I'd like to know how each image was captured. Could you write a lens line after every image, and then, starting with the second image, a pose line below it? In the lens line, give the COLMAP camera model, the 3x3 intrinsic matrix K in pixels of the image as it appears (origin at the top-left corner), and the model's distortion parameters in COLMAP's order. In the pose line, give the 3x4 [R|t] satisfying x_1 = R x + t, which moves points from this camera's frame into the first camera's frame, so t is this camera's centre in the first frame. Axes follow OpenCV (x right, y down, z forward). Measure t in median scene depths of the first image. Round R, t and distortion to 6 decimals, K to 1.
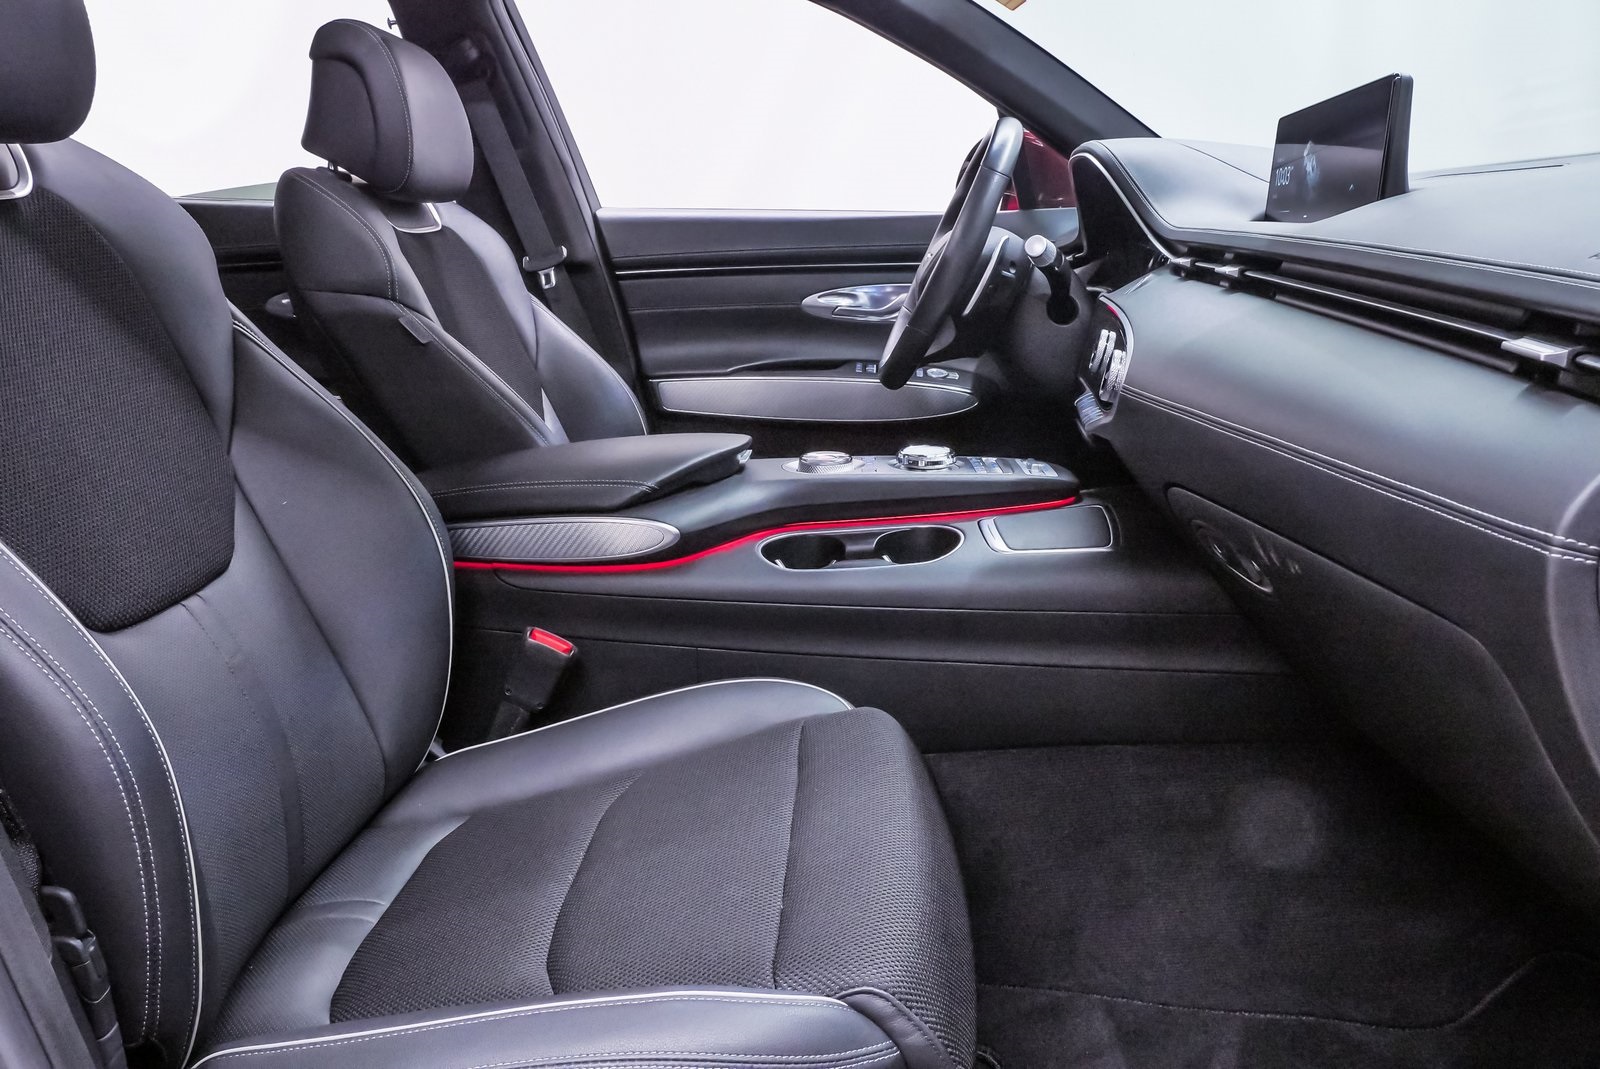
lens RADIAL K [[1161.2, 0, 839.2], [0, 1161.2, 513.4], [0, 0, 1]] dist [-0.052109, 0.020046]
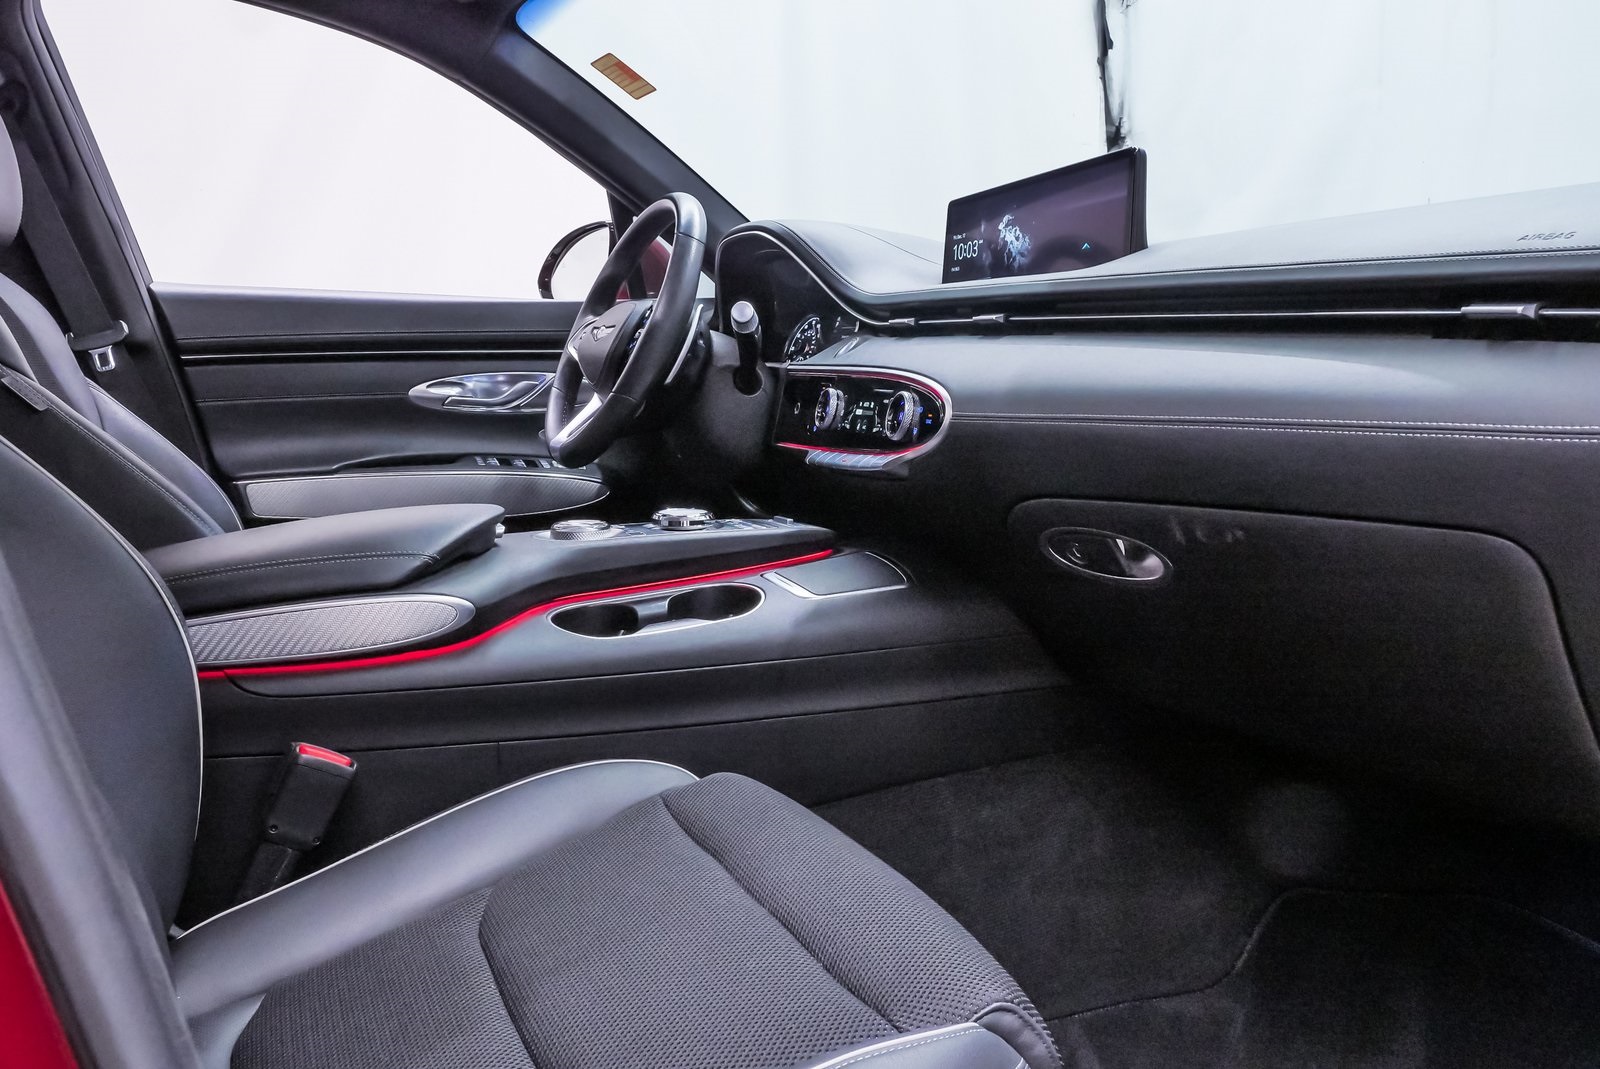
lens RADIAL K [[1161.2, 0, 786.0], [0, 1161.2, 532.8], [0, 0, 1]] dist [-0.052109, 0.020046]
pose [[0.878259, -0.054816, 0.475033, -0.306146], [0.109154, 0.990162, -0.087548, 0.056261], [-0.465561, 0.128741, 0.875602, 0.125677]]
